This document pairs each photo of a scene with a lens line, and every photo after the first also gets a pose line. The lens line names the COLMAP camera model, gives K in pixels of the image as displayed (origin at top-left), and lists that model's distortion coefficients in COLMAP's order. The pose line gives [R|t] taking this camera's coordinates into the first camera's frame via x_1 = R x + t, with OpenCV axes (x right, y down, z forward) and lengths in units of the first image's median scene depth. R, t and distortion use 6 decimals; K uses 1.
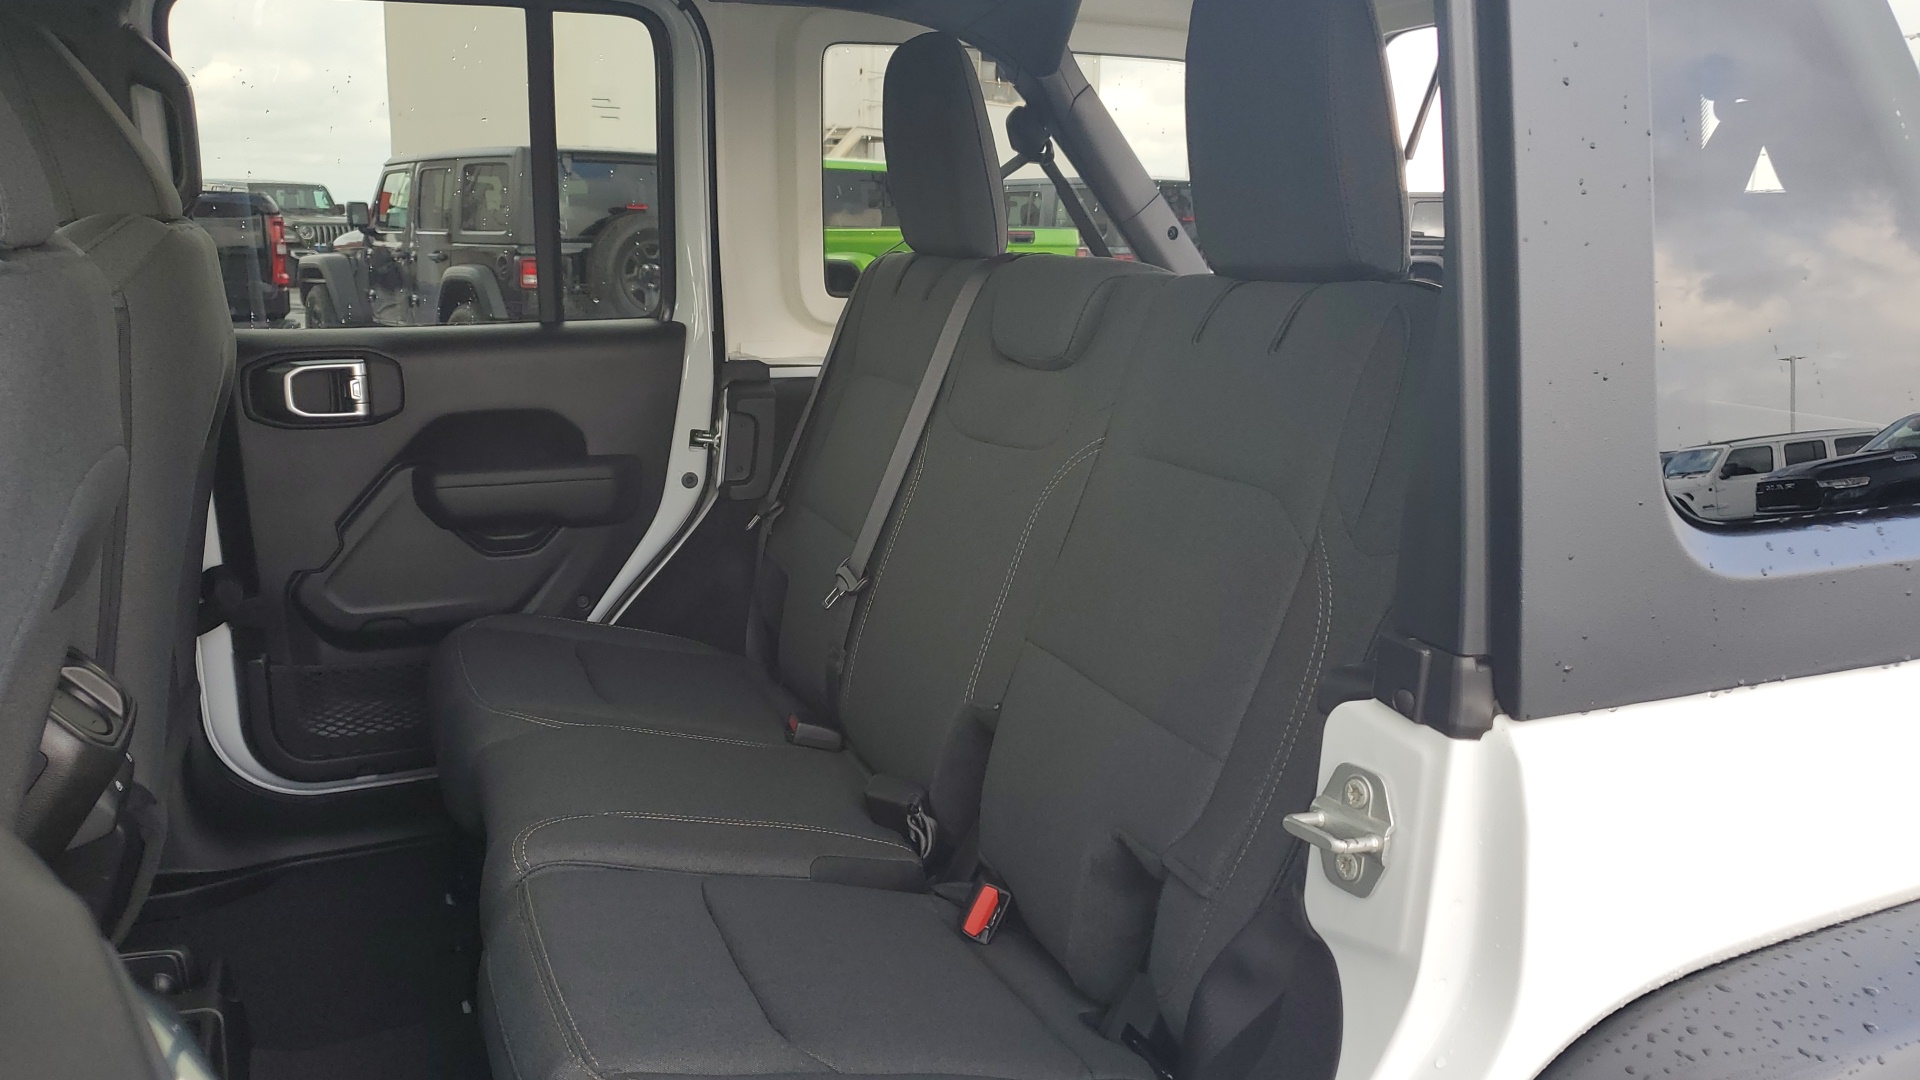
lens RADIAL K [[1513.9, 0, 1003.1], [0, 1513.9, 523.6], [0, 0, 1]] dist [0.072429, -0.091856]
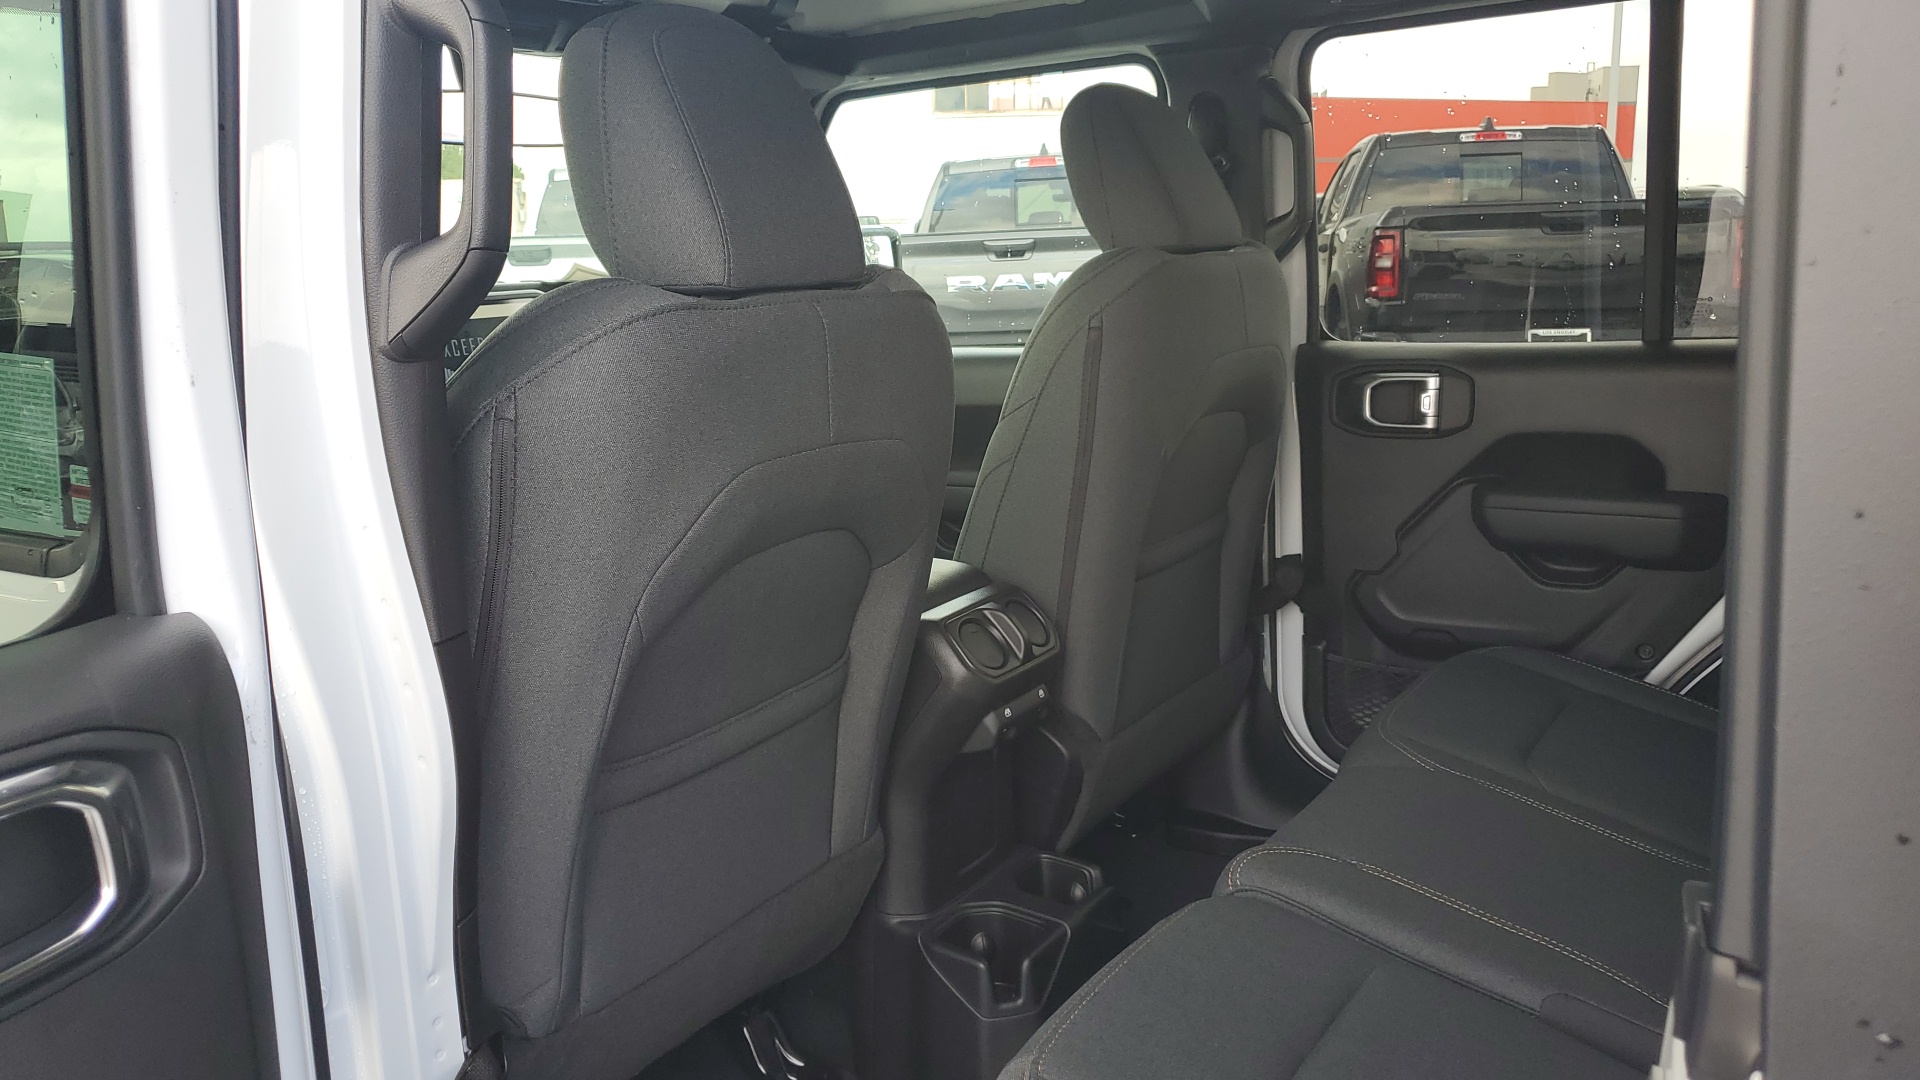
lens RADIAL K [[1513.9, 0, 911.9], [0, 1513.9, 510.9], [0, 0, 1]] dist [0.072429, -0.091856]
pose [[0.559457, 0.114092, -0.820969, 0.226244], [-0.121447, 0.991075, 0.054970, -0.030149], [0.819914, 0.068951, 0.568320, 0.143527]]
